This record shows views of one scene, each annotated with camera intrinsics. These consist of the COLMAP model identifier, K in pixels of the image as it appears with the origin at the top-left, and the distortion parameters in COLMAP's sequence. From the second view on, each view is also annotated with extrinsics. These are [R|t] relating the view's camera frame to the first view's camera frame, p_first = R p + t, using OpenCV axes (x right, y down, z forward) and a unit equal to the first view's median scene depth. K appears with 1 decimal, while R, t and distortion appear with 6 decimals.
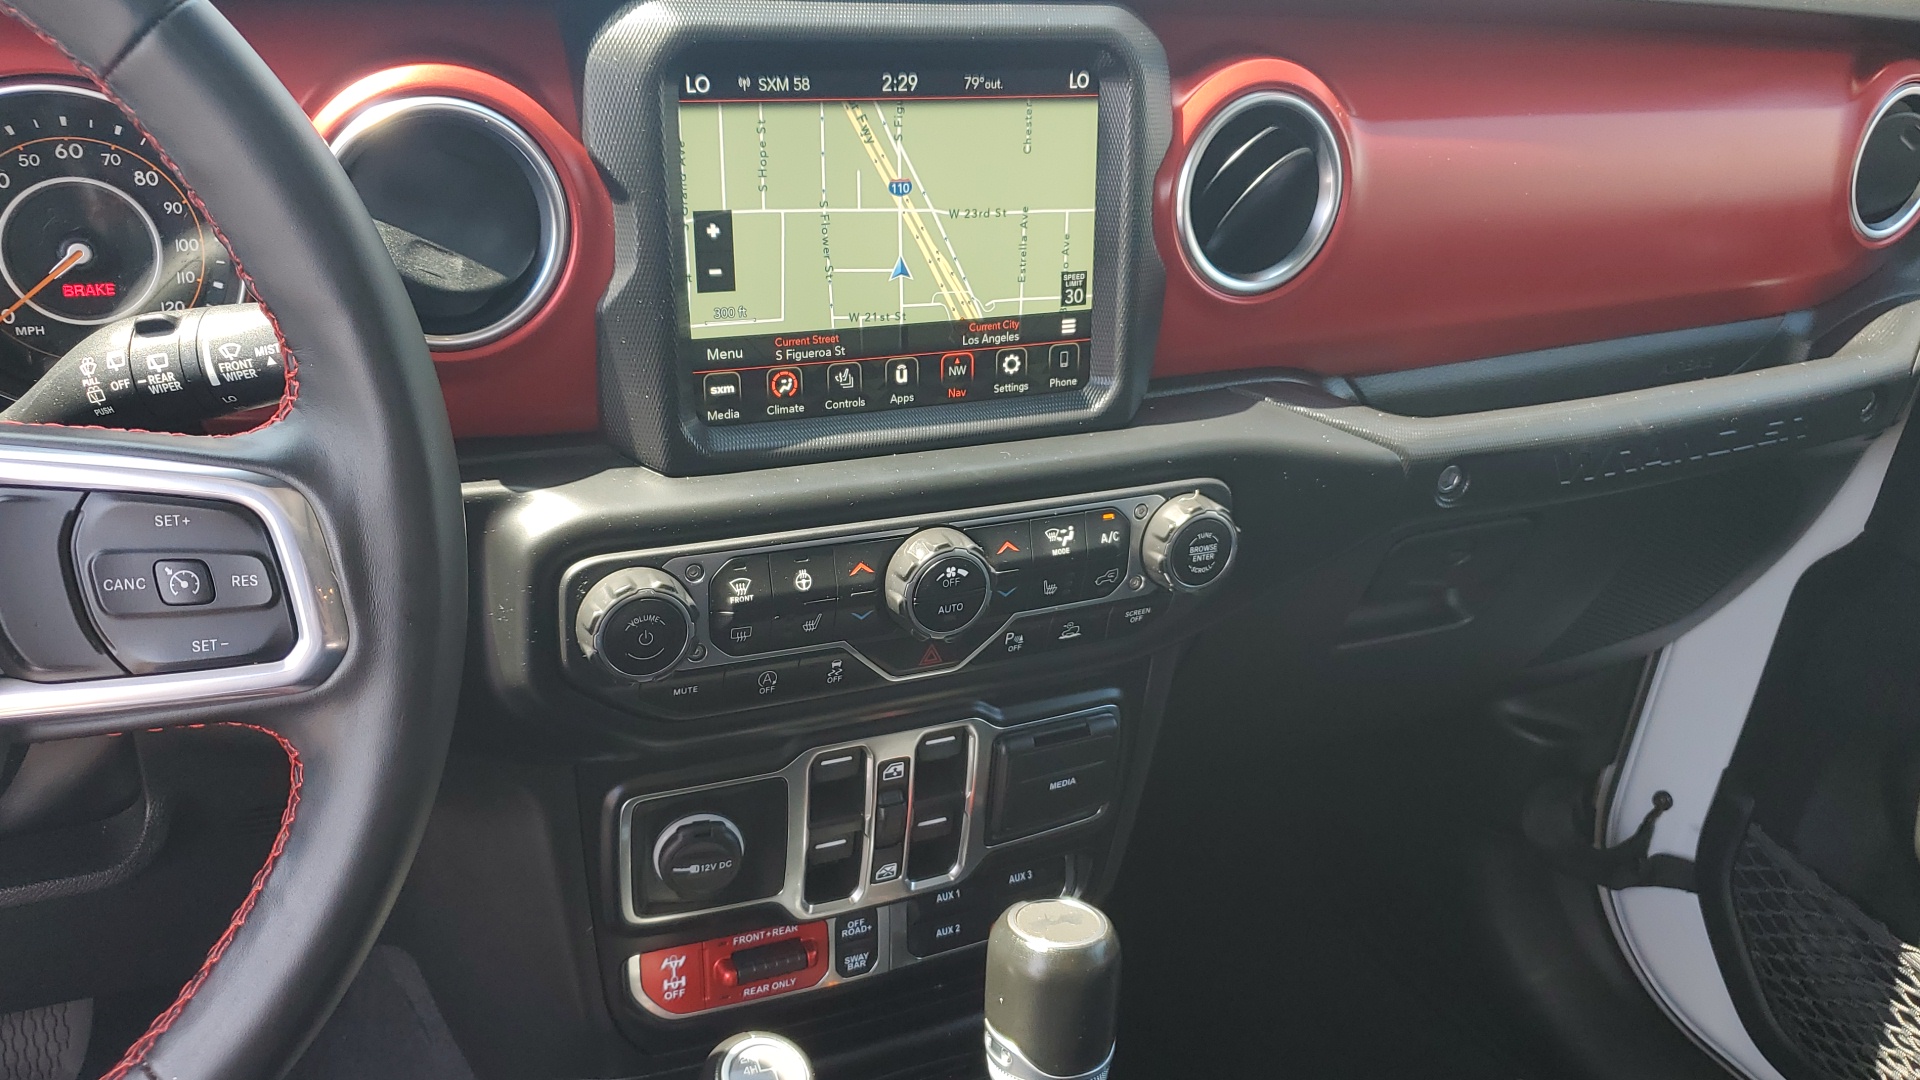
lens RADIAL K [[1610.2, 0, 962.0], [0, 1610.2, 557.0], [0, 0, 1]] dist [0.176276, -0.393416]
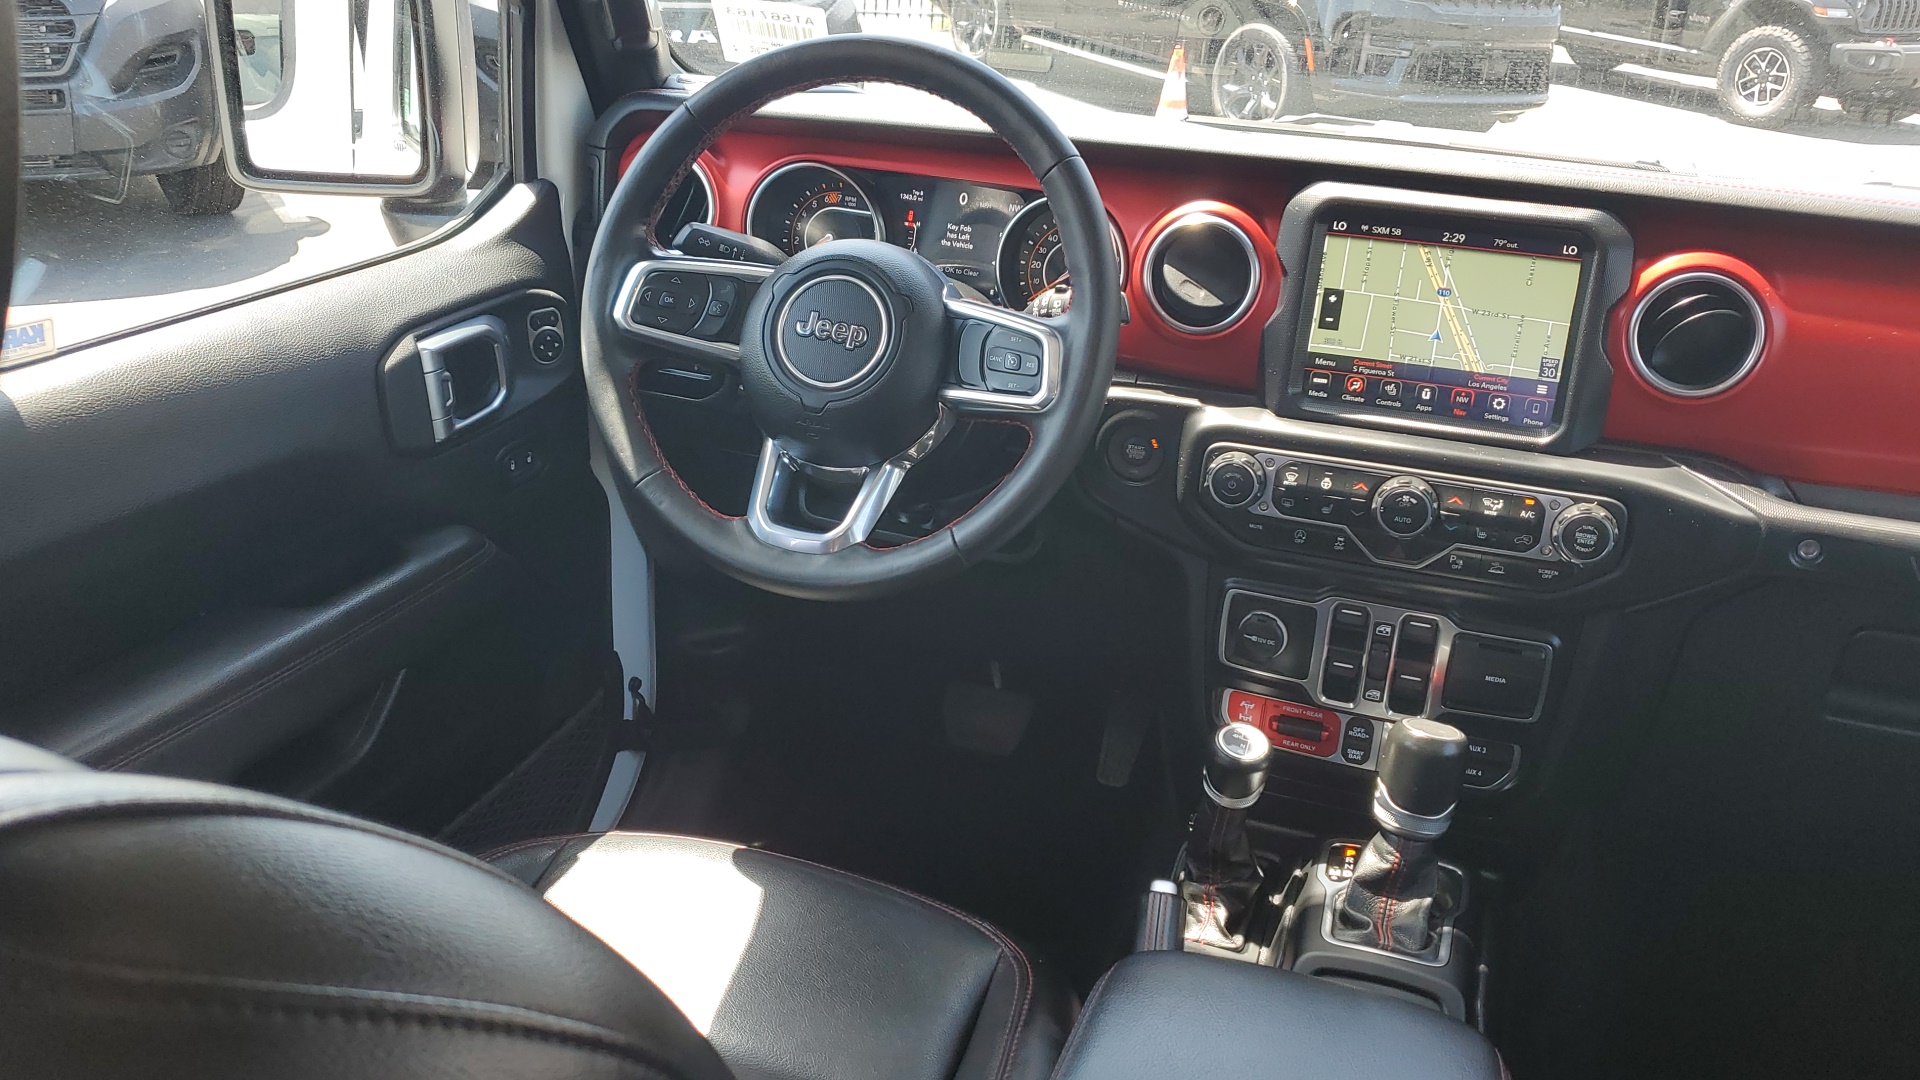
lens RADIAL K [[1602.4, 0, 960.0], [0, 1602.4, 540.0], [0, 0, 1]] dist [0.169050, -0.596405]
pose [[0.723214, 0.216104, -0.655942, 0.829160], [-0.307705, 0.951129, -0.025907, 0.254096], [0.618287, 0.220573, 0.754366, -0.655864]]
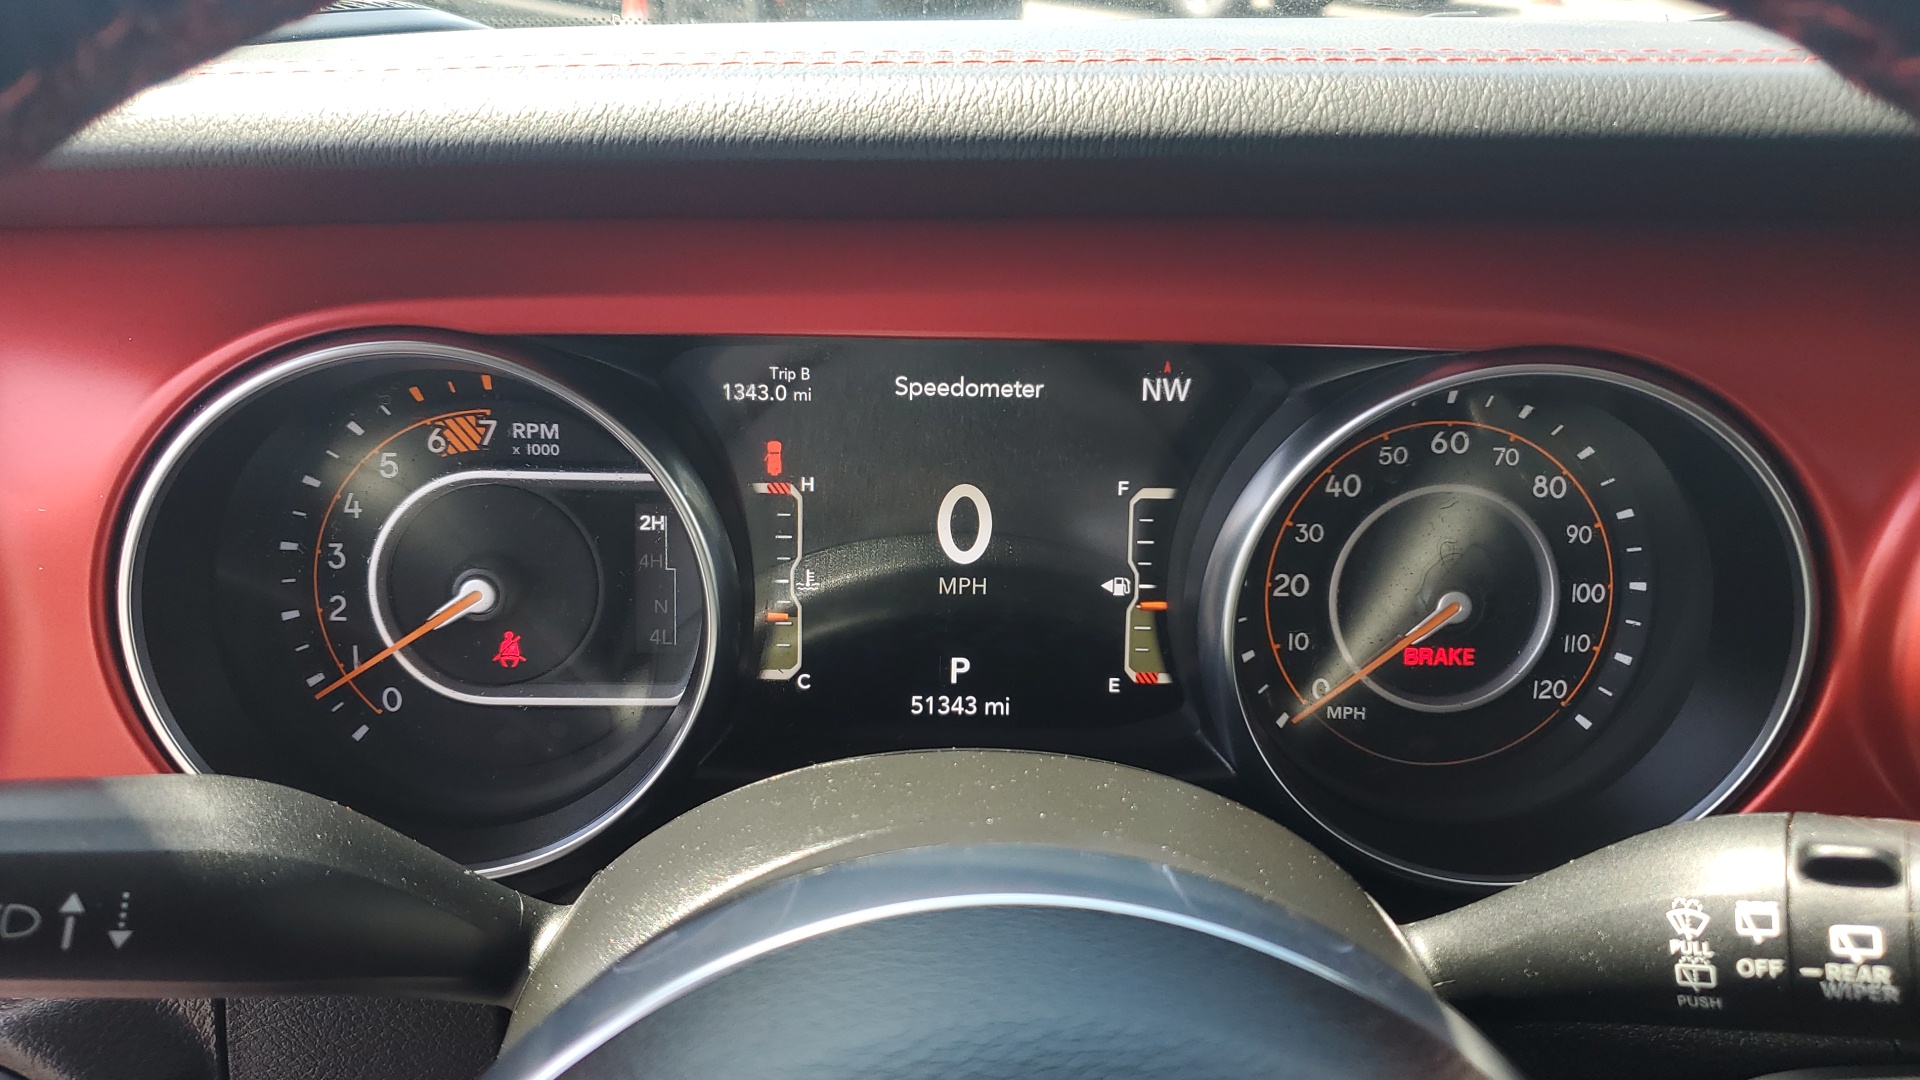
lens RADIAL K [[1667.8, 0, 960.0], [0, 1667.8, 540.0], [0, 0, 1]] dist [0.234839, -0.333754]
pose [[0.911712, 0.088420, -0.401203, -0.416924], [-0.124882, 0.990000, -0.065604, -0.133114], [0.391390, 0.109915, 0.913637, 0.303116]]
